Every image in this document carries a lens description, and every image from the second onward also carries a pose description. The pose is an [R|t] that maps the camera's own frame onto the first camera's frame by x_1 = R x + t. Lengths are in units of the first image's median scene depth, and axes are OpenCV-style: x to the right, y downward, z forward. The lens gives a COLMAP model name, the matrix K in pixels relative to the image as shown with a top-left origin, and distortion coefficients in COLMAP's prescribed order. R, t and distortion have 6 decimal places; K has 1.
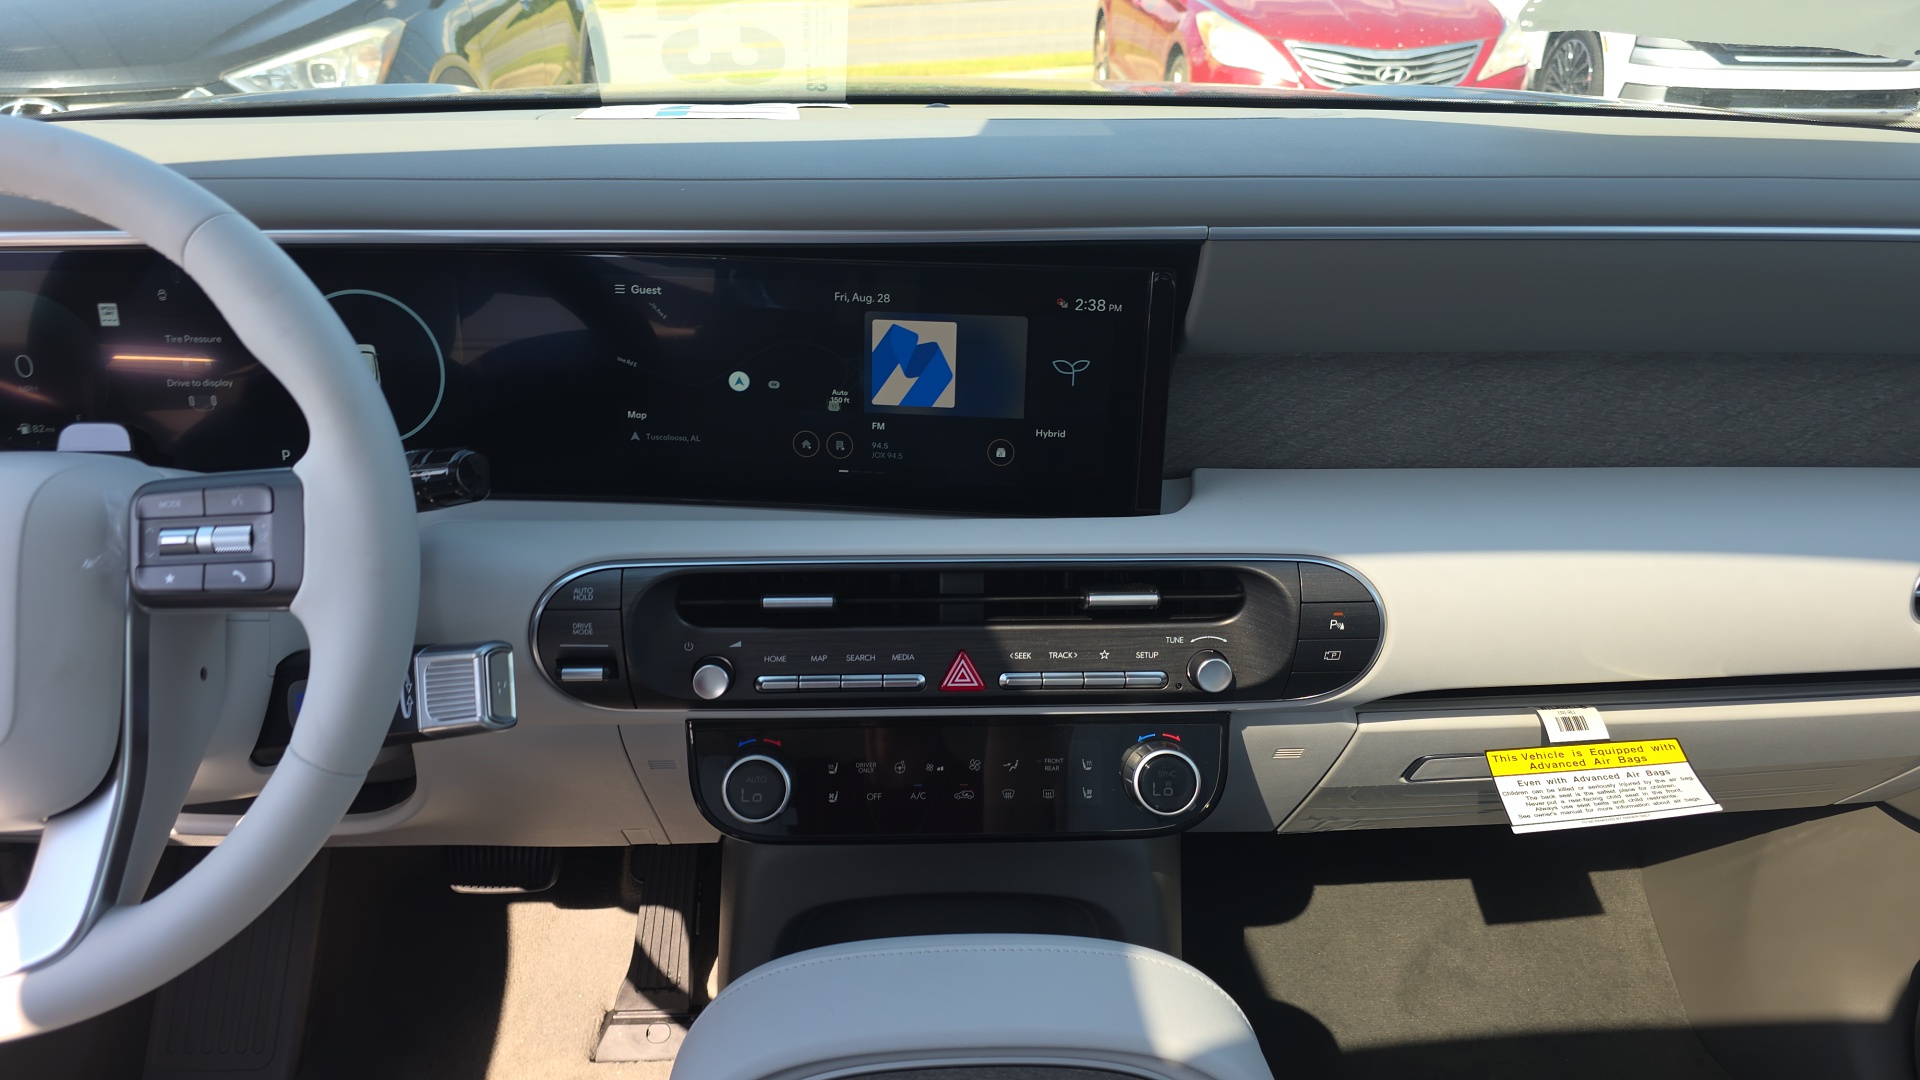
lens RADIAL K [[1321.0, 0, 962.3], [0, 1321.0, 567.1], [0, 0, 1]] dist [0.059335, -0.062305]
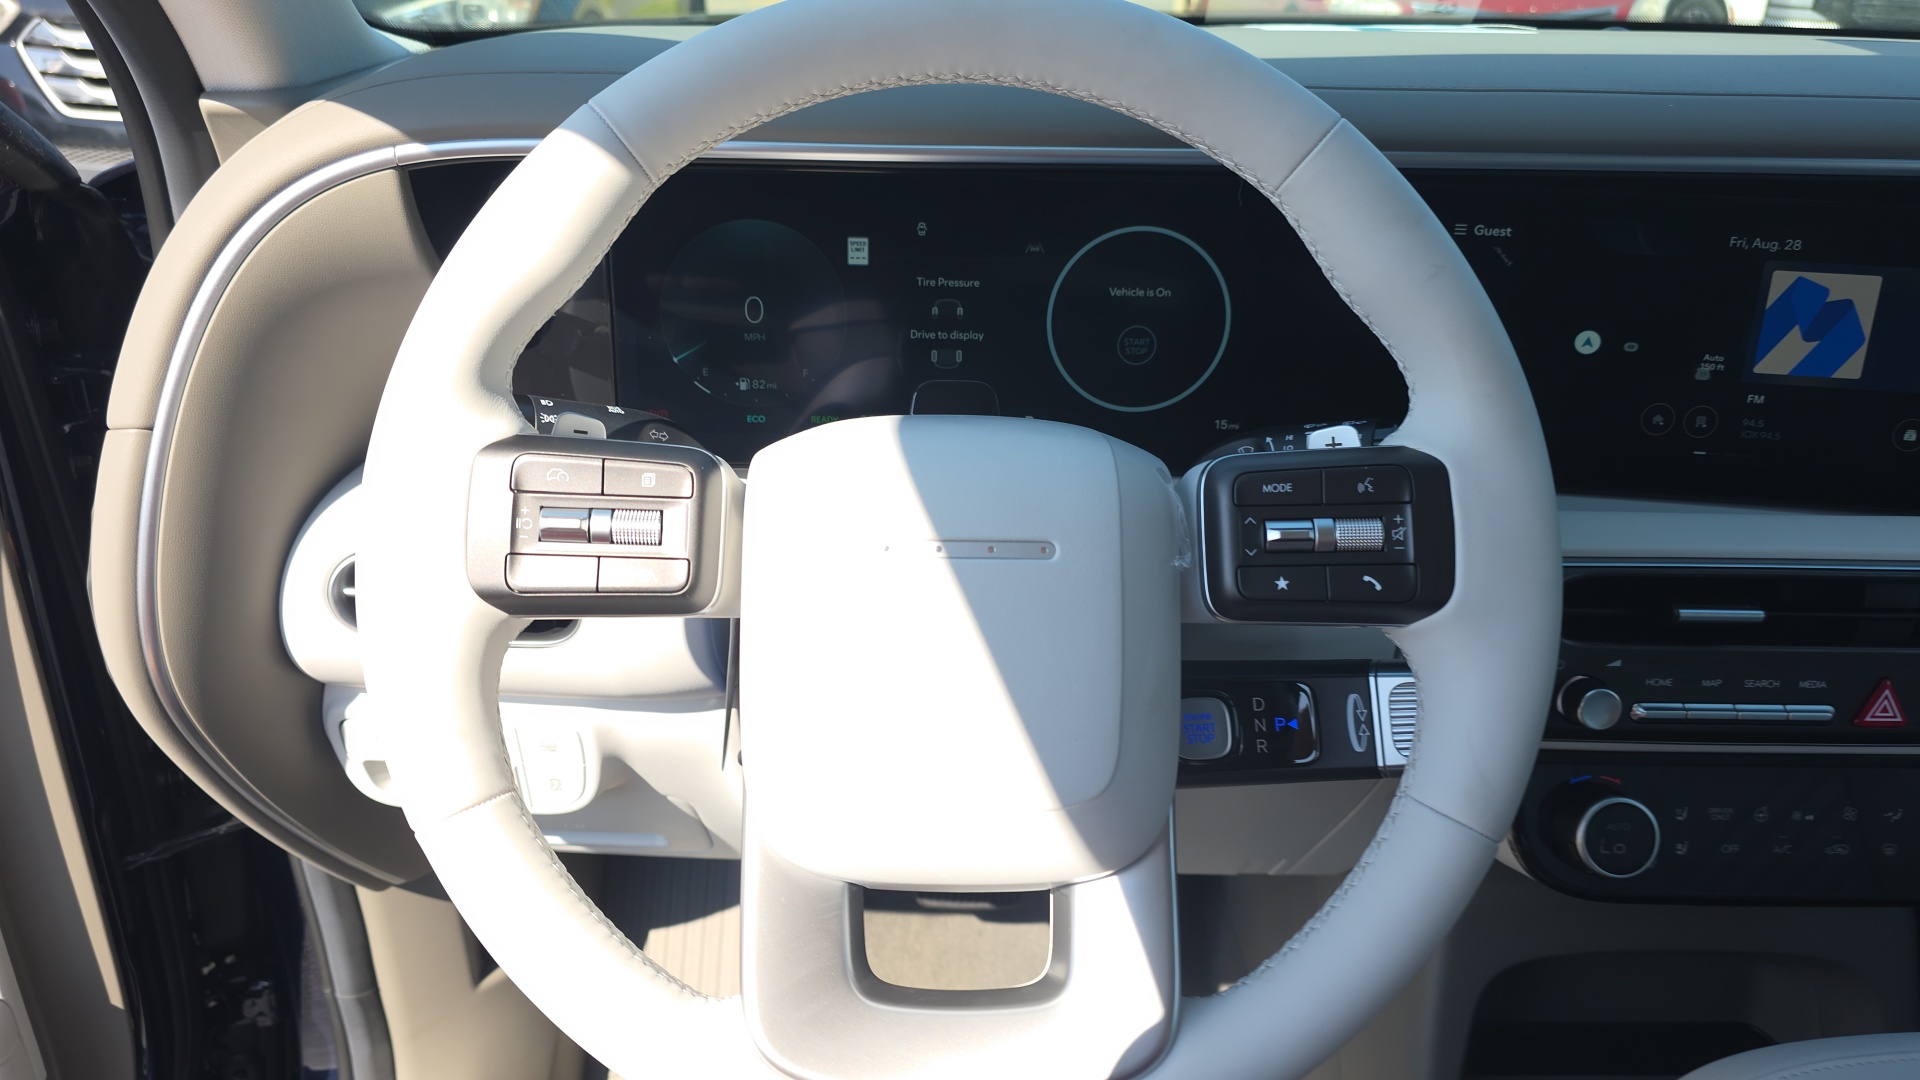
lens RADIAL K [[1321.0, 0, 953.0], [0, 1321.0, 524.6], [0, 0, 1]] dist [0.059335, -0.062305]
pose [[0.999618, 0.024000, -0.013733, -0.557142], [-0.024089, 0.999690, -0.006352, -0.011688], [0.013576, 0.006681, 0.999886, 0.162278]]
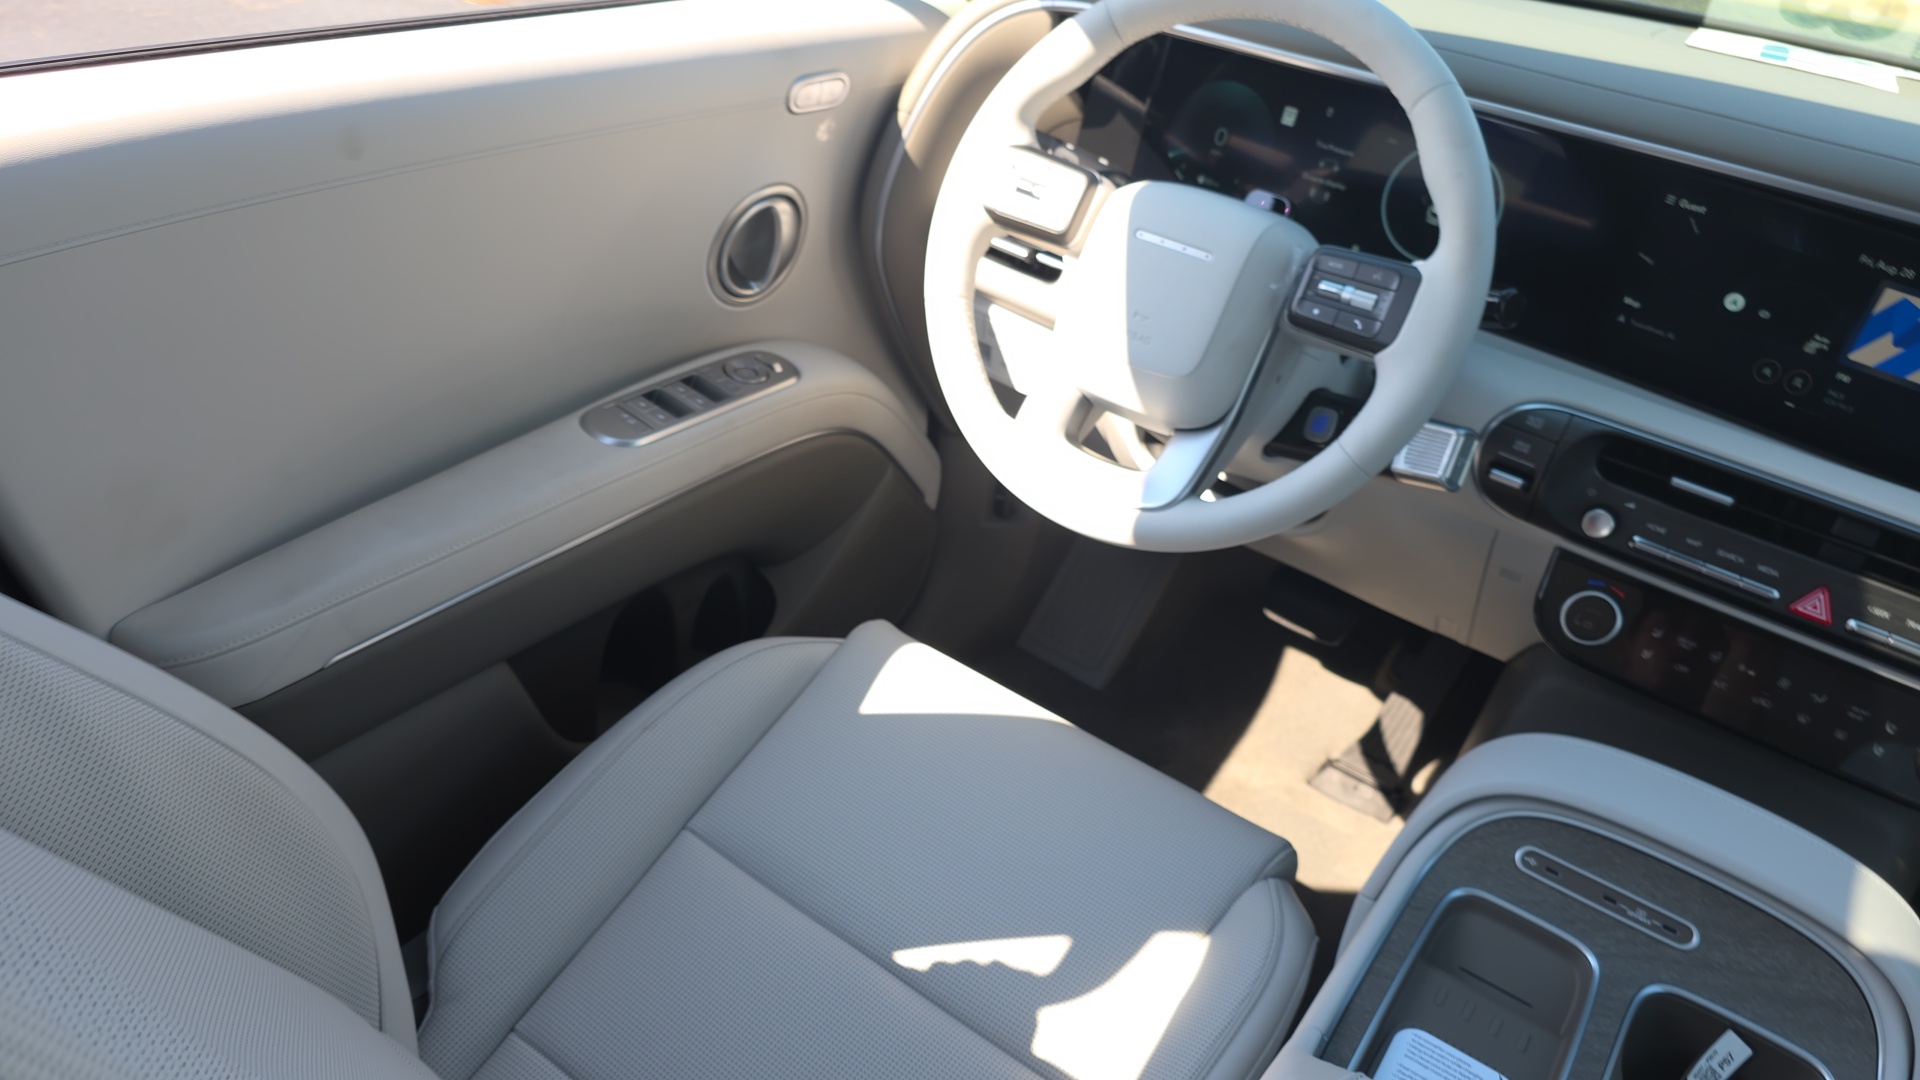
lens RADIAL K [[1321.0, 0, 976.5], [0, 1321.0, 592.5], [0, 0, 1]] dist [0.059335, -0.062305]
pose [[0.783694, 0.419985, -0.457643, -0.043373], [-0.359494, 0.907513, 0.217218, 0.079529], [0.506545, -0.005712, 0.862194, -0.379035]]
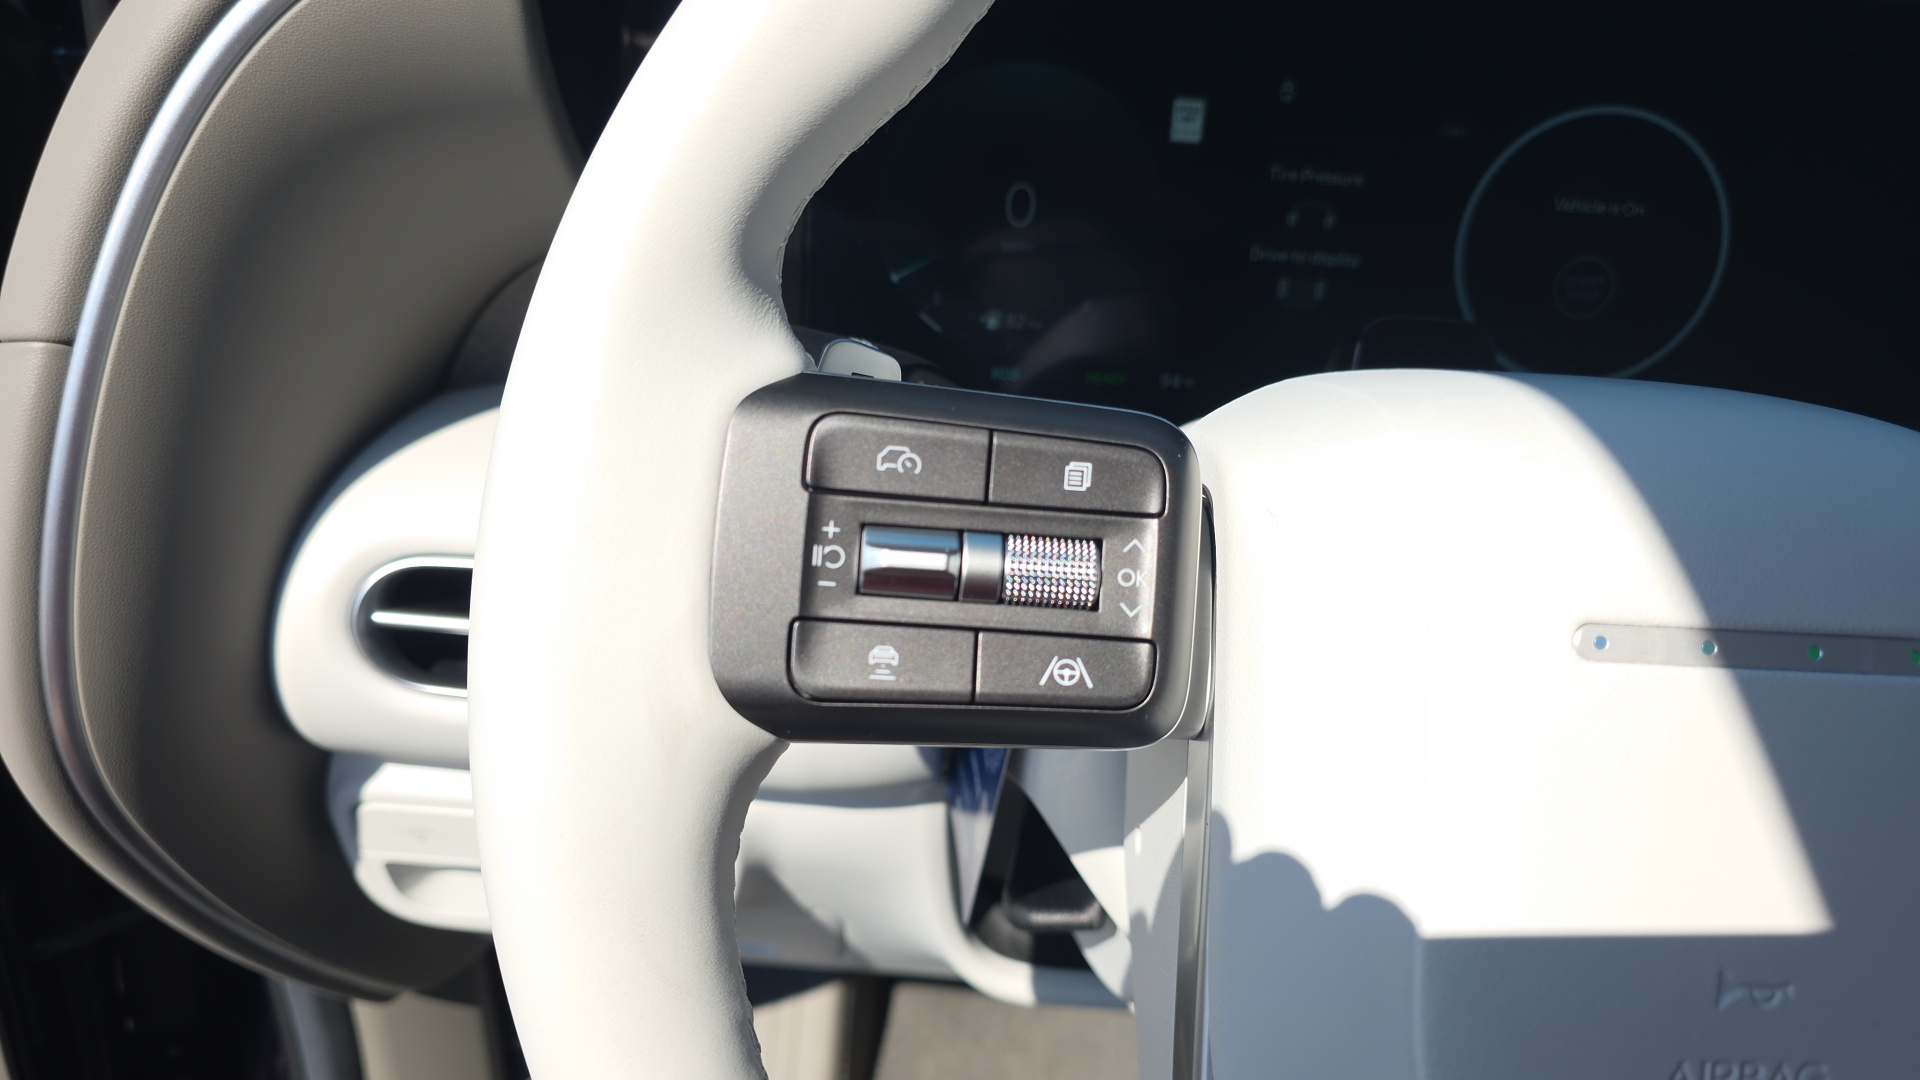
lens RADIAL K [[1321.0, 0, 957.2], [0, 1321.0, 522.5], [0, 0, 1]] dist [0.059335, -0.062305]
pose [[0.997800, 0.063219, 0.019965, -0.725897], [-0.063400, 0.997951, 0.008596, -0.022427], [-0.019381, -0.009843, 0.999764, 0.449614]]
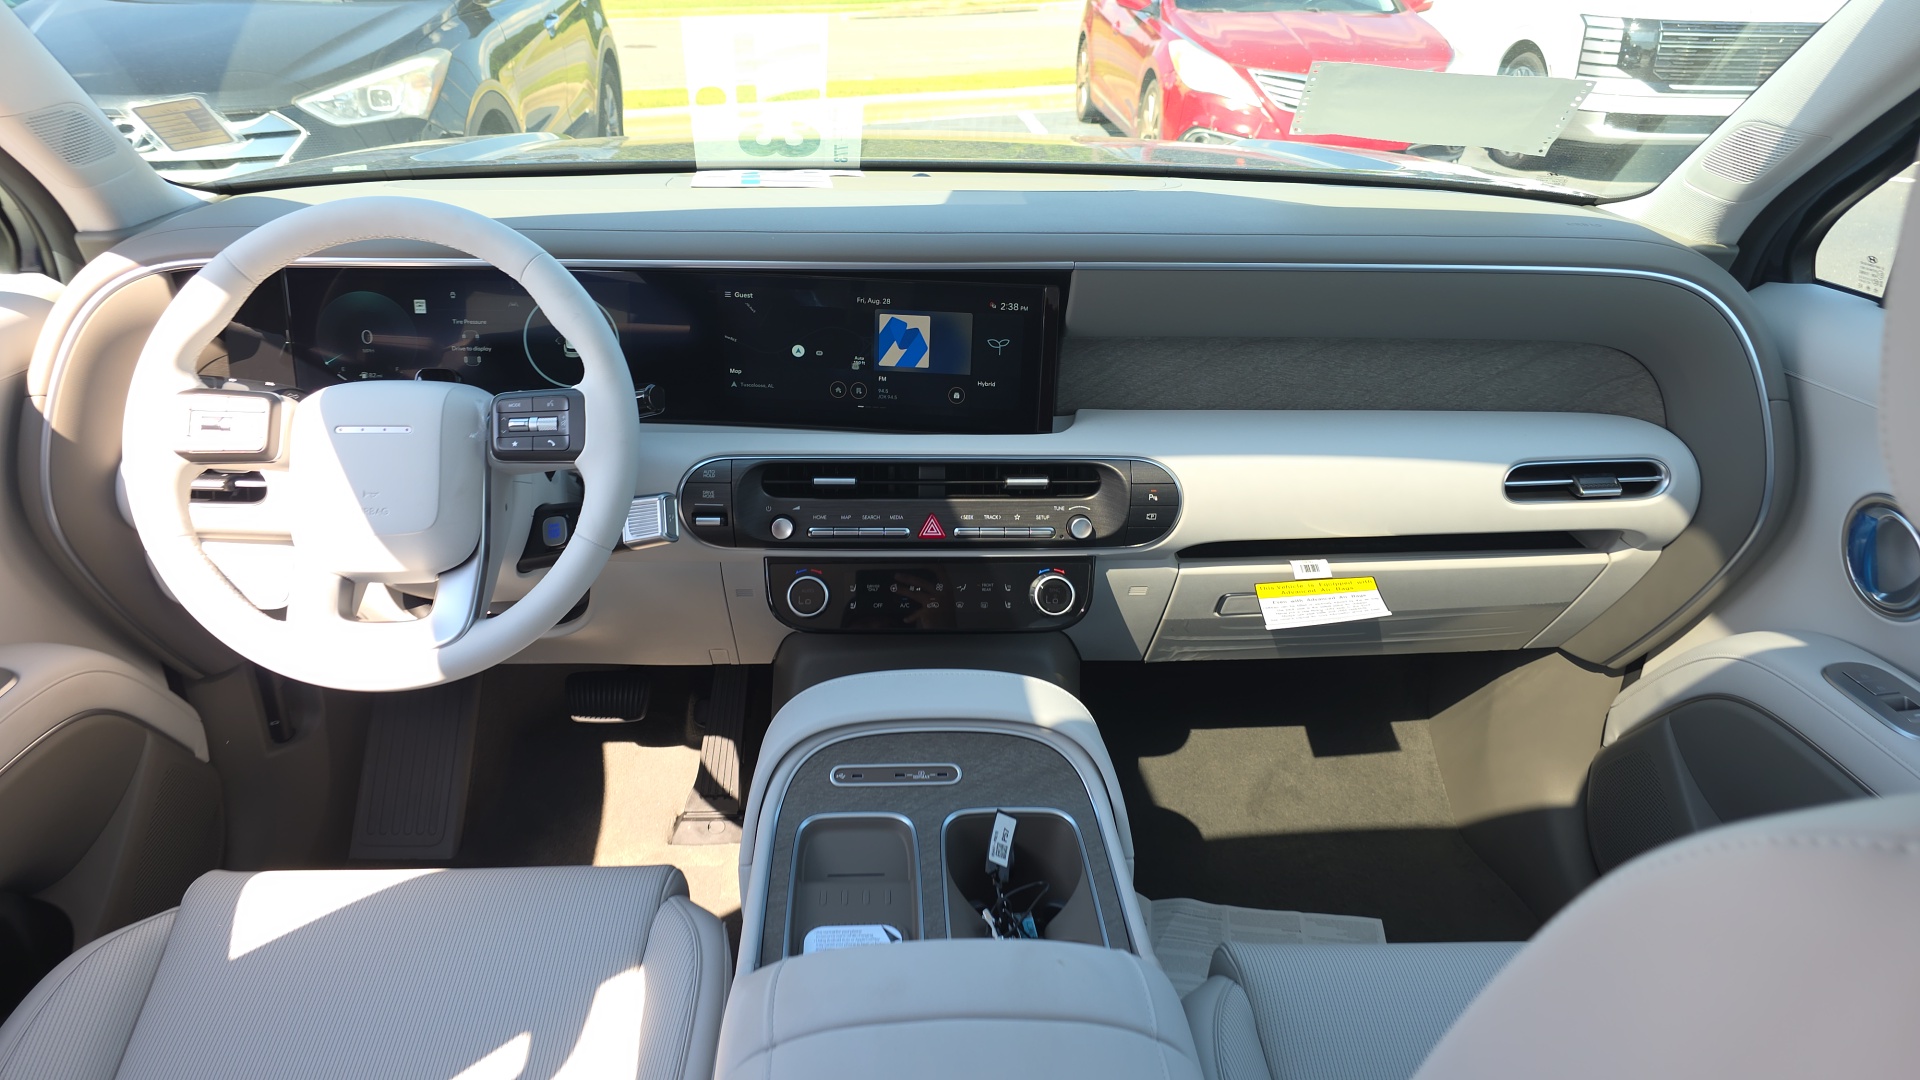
lens RADIAL K [[1321.0, 0, 950.2], [0, 1321.0, 553.3], [0, 0, 1]] dist [0.059335, -0.062305]
pose [[0.999963, 0.008586, -0.000573, 0.023841], [-0.008592, 0.999877, -0.013153, 0.132595], [0.000460, 0.013157, 0.999913, -0.648133]]
